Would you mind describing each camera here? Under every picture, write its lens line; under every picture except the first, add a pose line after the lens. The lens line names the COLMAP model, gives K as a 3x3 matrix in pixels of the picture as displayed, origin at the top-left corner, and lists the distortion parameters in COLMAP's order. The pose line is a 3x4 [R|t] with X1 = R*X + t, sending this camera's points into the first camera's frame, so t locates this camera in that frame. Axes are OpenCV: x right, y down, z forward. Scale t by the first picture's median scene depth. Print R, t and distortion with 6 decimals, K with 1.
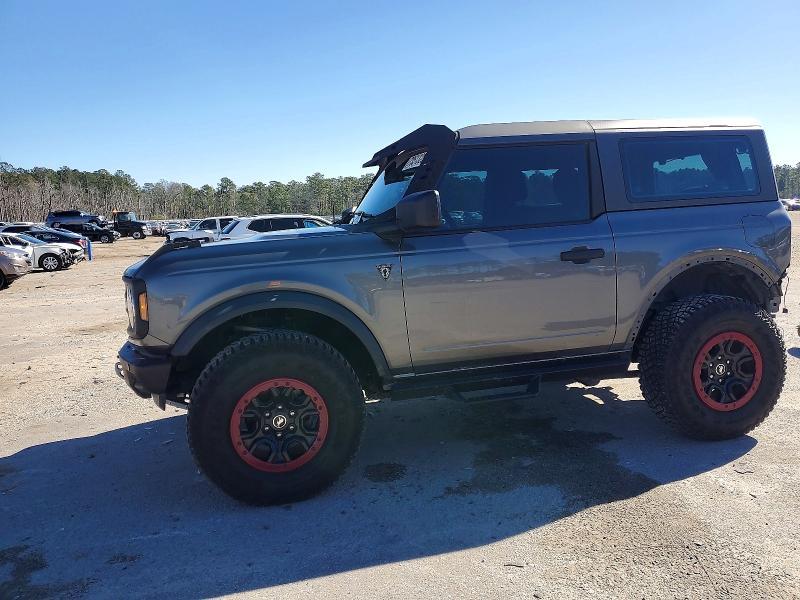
lens RADIAL K [[620.6, 0, 400.0], [0, 620.6, 300.0], [0, 0, 1]] dist [0.036214, -0.007698]
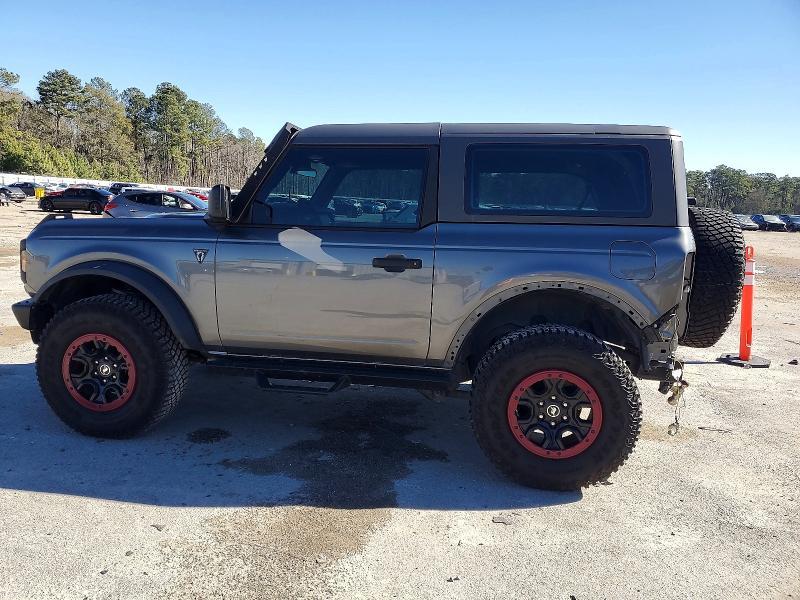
lens RADIAL K [[620.6, 0, 400.0], [0, 620.6, 300.0], [0, 0, 1]] dist [0.036214, -0.007698]
pose [[0.900548, 0.137790, -0.412344, 0.752419], [-0.129869, 0.990401, 0.047325, -0.066139], [0.414907, 0.010932, 0.909798, 0.123833]]
